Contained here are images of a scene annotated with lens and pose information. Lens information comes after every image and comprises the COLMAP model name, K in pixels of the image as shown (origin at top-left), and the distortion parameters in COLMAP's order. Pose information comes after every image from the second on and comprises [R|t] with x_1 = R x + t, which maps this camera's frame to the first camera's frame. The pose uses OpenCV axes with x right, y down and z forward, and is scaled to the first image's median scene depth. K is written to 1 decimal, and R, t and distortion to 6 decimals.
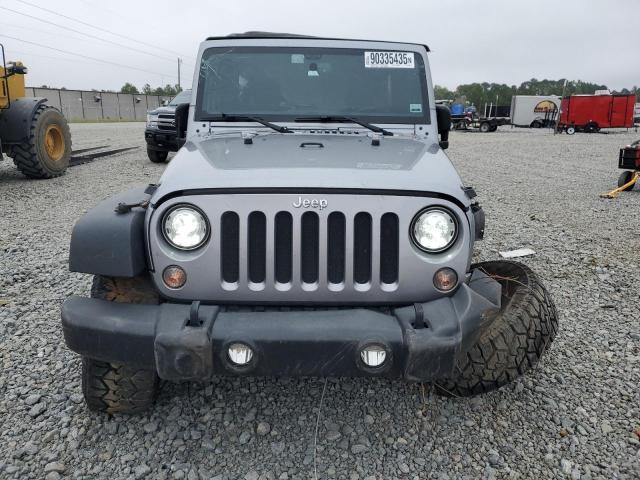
lens RADIAL K [[499.4, 0, 320.0], [0, 499.4, 240.0], [0, 0, 1]] dist [0.111440, -0.159094]
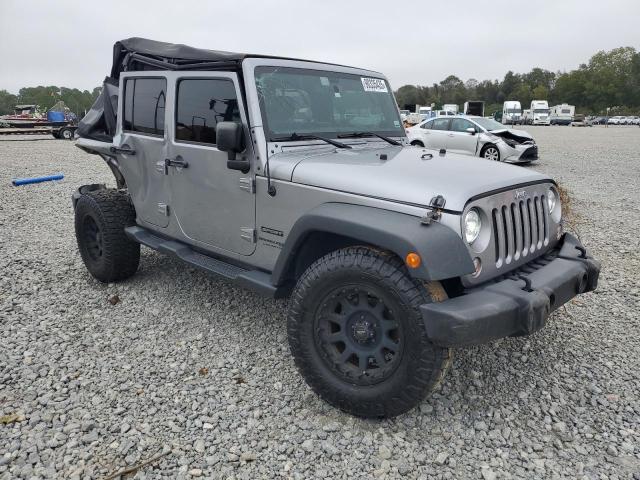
lens RADIAL K [[499.4, 0, 320.0], [0, 499.4, 240.0], [0, 0, 1]] dist [0.111440, -0.159094]
pose [[0.696122, -0.179151, 0.695211, -0.874621], [0.185437, 0.980373, 0.066955, -0.095250], [-0.693561, 0.082309, 0.715680, 0.250319]]
